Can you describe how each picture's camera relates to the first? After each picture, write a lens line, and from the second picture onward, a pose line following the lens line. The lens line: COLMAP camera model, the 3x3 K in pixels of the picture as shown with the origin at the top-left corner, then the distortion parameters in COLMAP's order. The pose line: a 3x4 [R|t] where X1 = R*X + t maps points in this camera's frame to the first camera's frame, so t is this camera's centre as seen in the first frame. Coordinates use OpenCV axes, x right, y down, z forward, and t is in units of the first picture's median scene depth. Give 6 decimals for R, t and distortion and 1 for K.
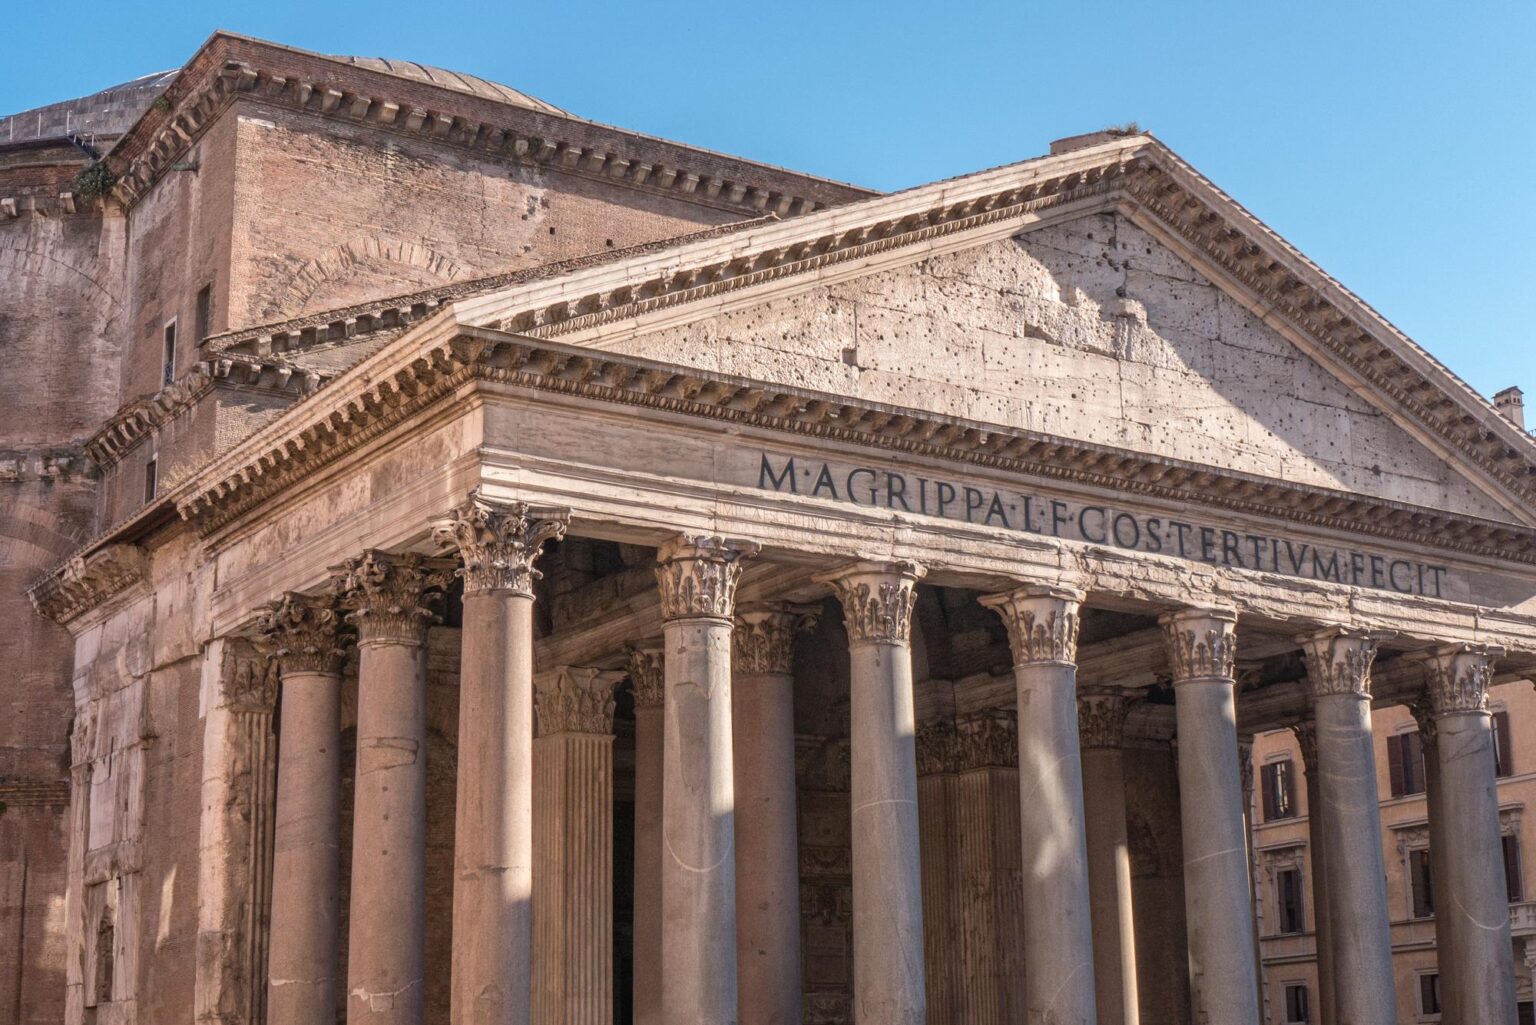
lens RADIAL K [[2308.7, 0, 724.3], [0, 2308.7, 512.3], [0, 0, 1]] dist [0.032014, -0.143466]
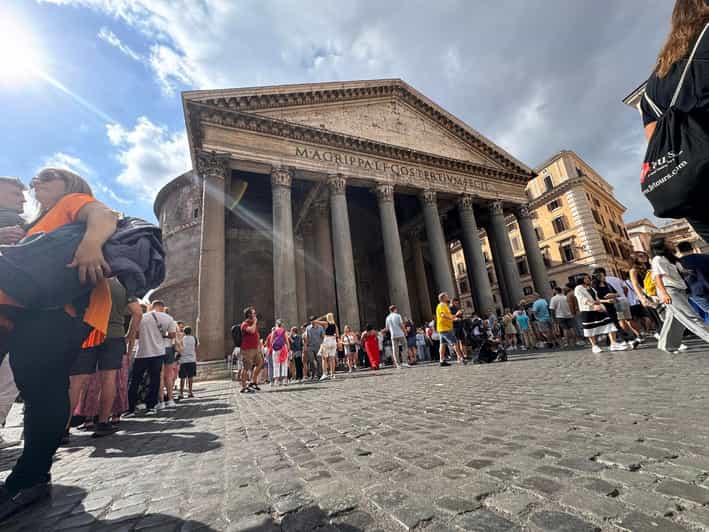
lens RADIAL K [[283.3, 0, 344.9], [0, 283.3, 264.9], [0, 0, 1]] dist [-0.000024, -0.000014]
pose [[0.980258, -0.122504, -0.155203, 0.124770], [0.123545, 0.992335, -0.002960, 0.156195], [0.154376, -0.016273, 0.987878, 0.475143]]
